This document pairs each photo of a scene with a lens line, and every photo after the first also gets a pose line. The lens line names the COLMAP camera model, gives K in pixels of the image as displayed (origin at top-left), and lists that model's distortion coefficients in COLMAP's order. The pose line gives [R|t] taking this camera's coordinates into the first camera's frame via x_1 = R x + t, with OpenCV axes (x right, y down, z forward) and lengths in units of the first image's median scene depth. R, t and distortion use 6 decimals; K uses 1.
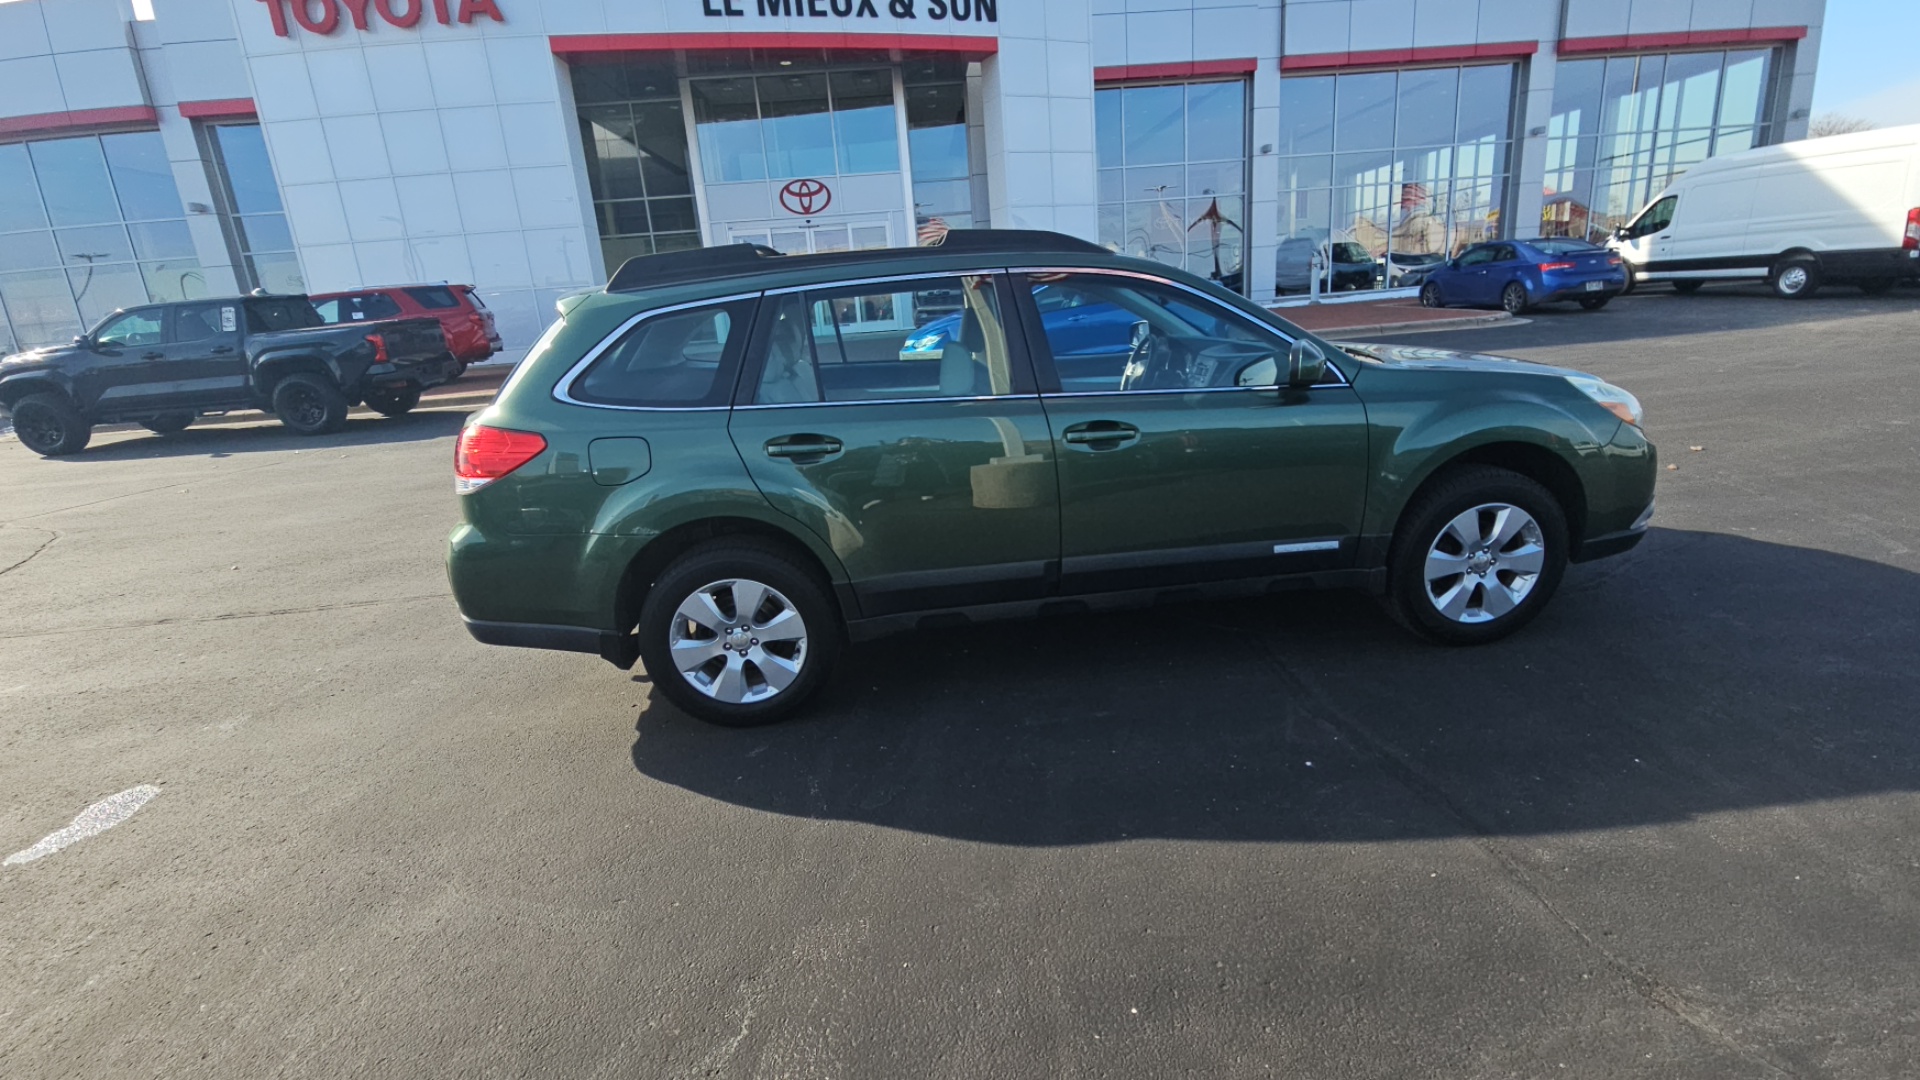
lens RADIAL K [[853.3, 0, 980.2], [0, 853.3, 546.6], [0, 0, 1]] dist [0.002080, -0.004601]
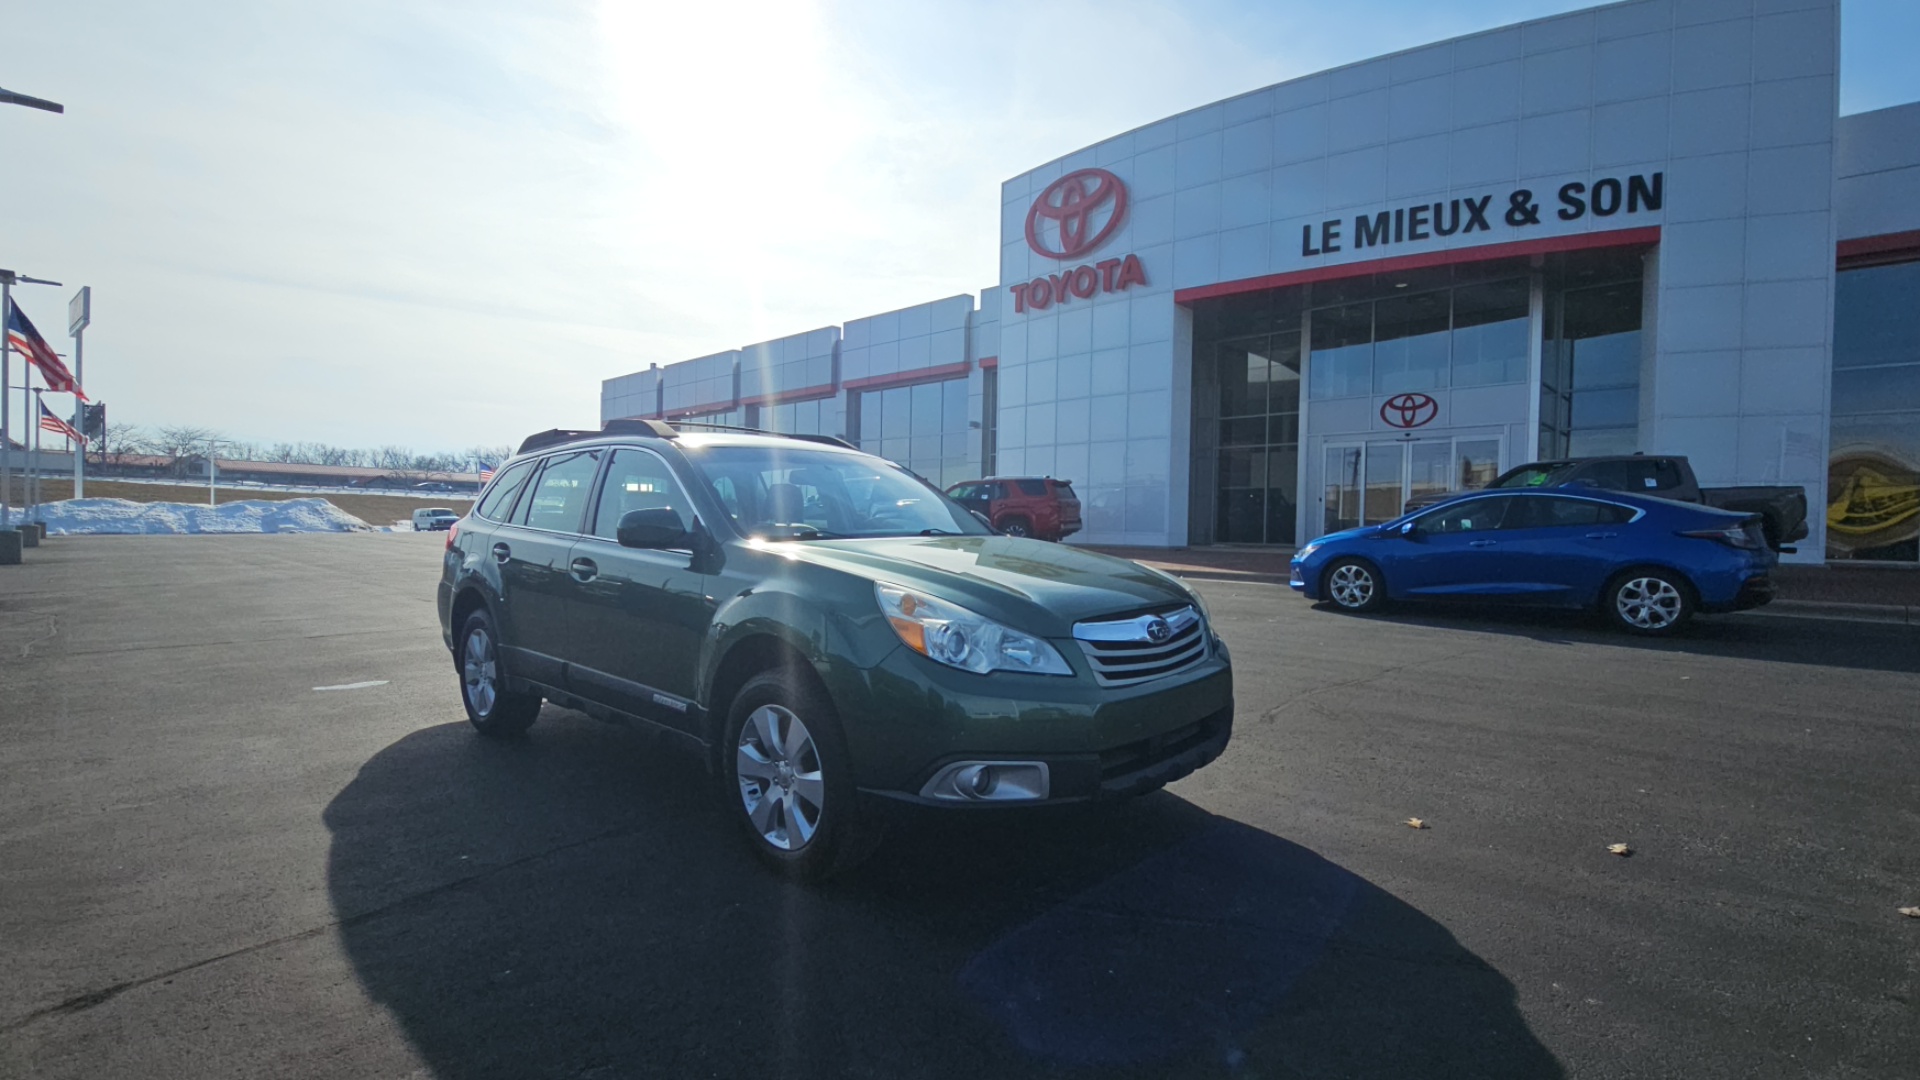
lens RADIAL K [[853.3, 0, 980.2], [0, 853.3, 546.6], [0, 0, 1]] dist [0.002080, -0.004601]
pose [[0.672225, 0.099353, -0.733650, 0.225450], [-0.268767, 0.956099, -0.116786, -0.026519], [0.689839, 0.275687, 0.669416, 0.081524]]
